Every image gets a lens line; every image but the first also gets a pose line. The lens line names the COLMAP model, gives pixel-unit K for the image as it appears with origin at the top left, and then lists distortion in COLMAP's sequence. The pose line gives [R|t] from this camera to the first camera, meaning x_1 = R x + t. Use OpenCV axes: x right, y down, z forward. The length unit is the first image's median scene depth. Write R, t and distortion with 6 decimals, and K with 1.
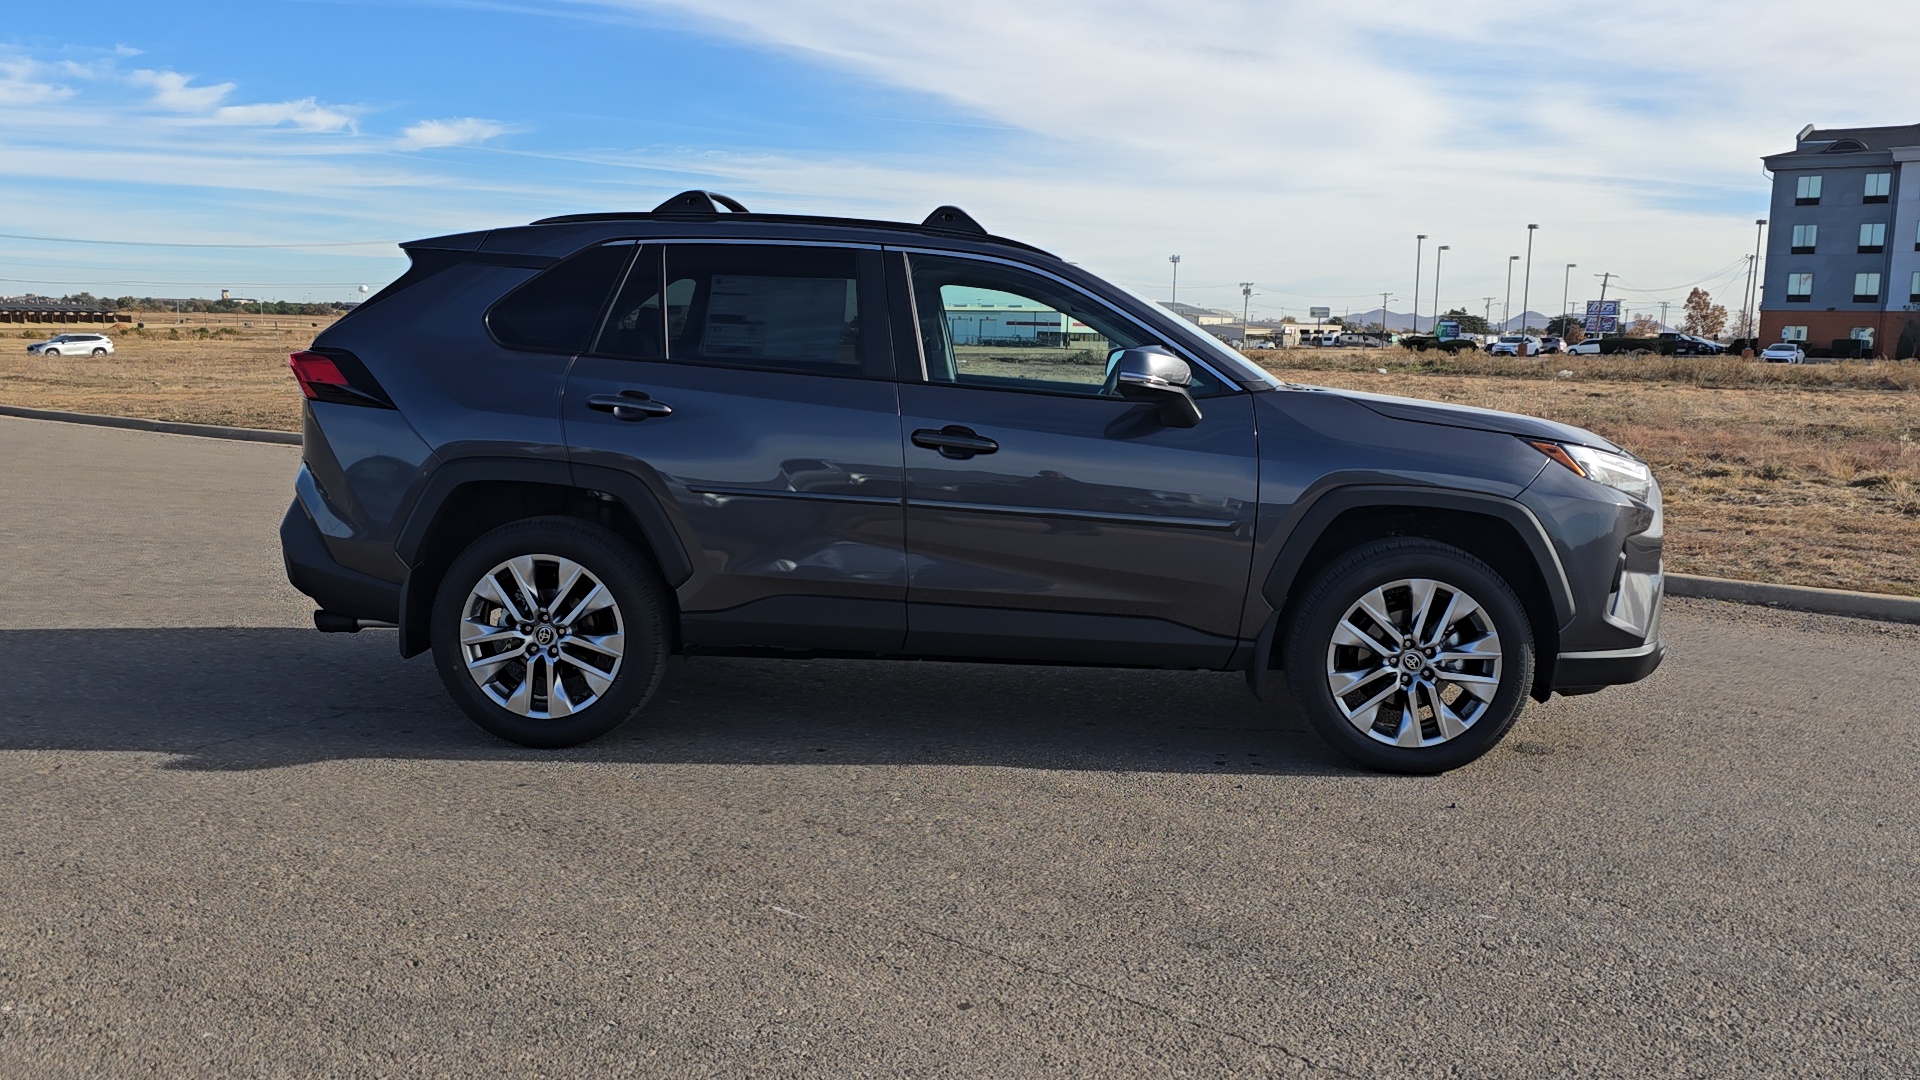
lens RADIAL K [[1602.5, 0, 953.0], [0, 1602.5, 545.1], [0, 0, 1]] dist [-0.005776, 0.009682]
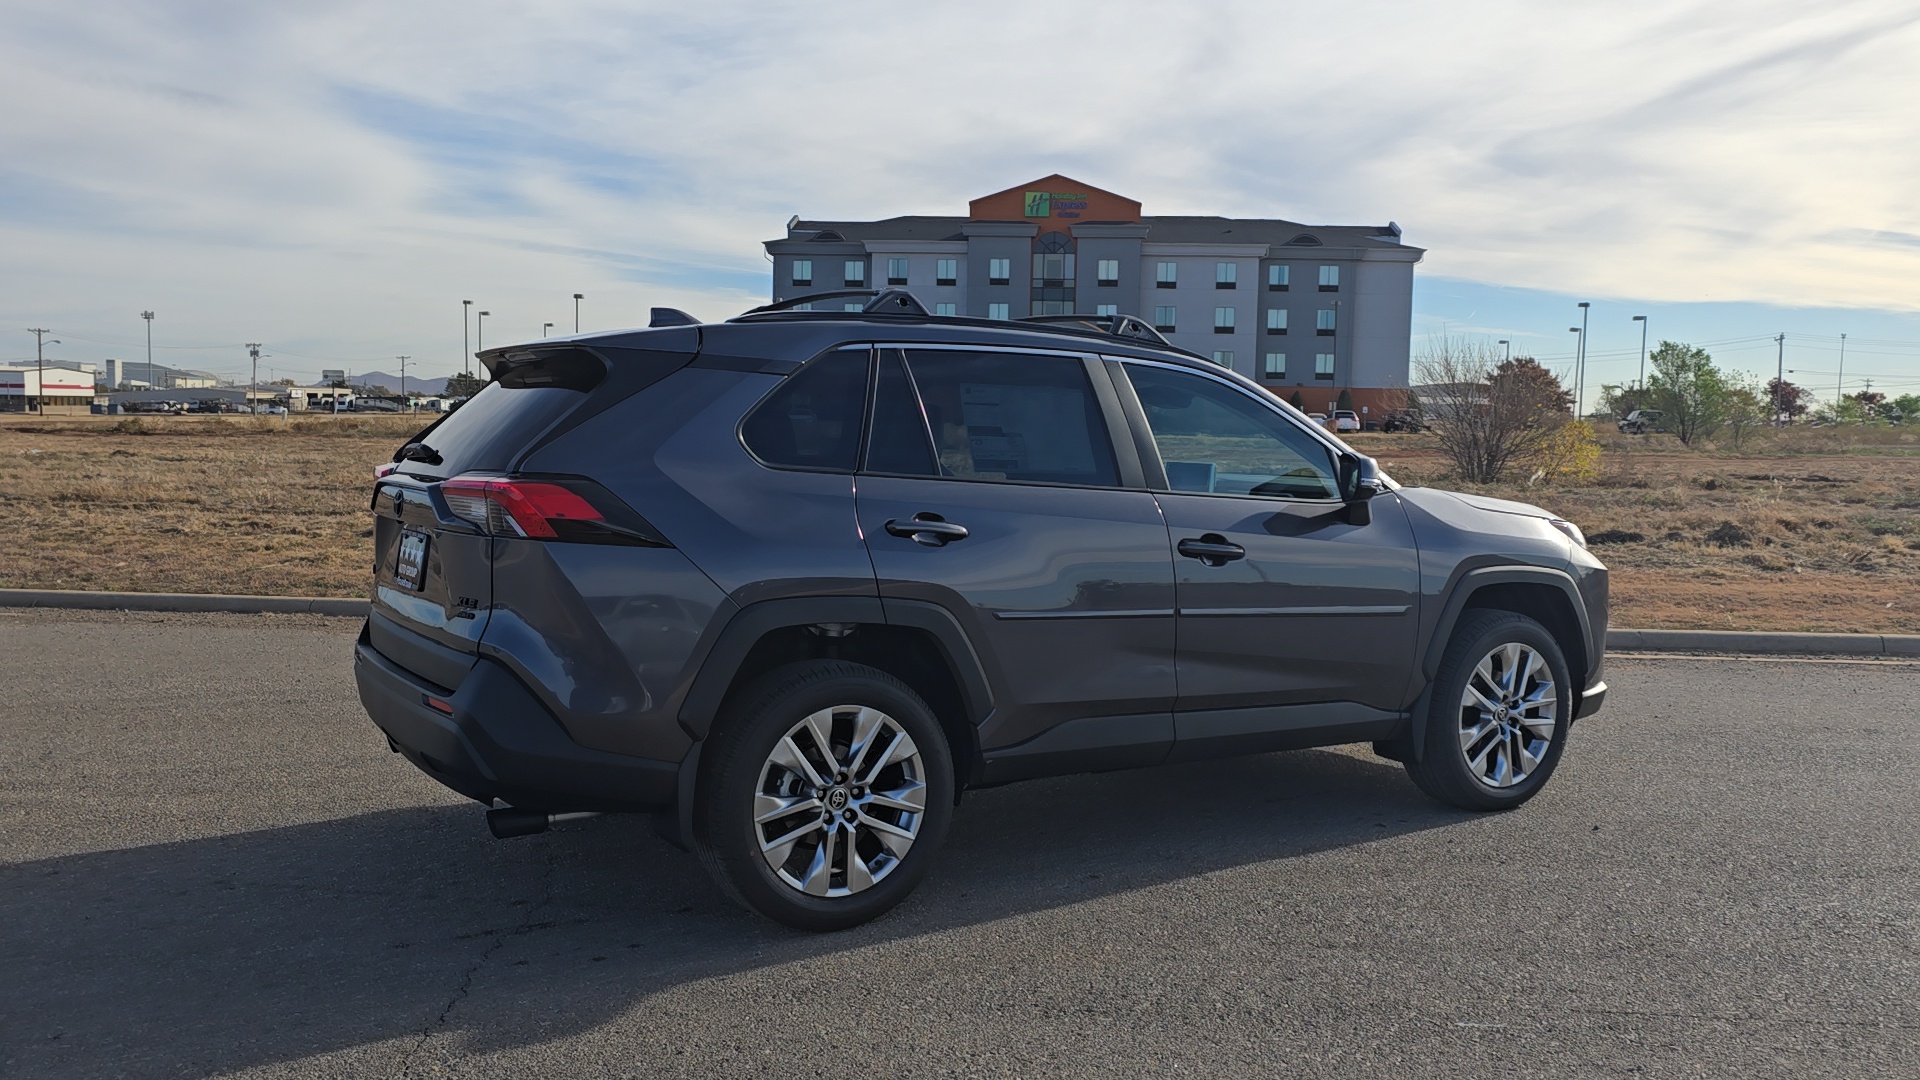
lens RADIAL K [[1602.5, 0, 955.3], [0, 1602.5, 536.2], [0, 0, 1]] dist [-0.005776, 0.009682]
pose [[0.816606, -0.050414, 0.574989, -0.707156], [0.075499, 0.996949, -0.019814, -0.063994], [-0.572236, 0.059592, 0.817921, 0.255678]]
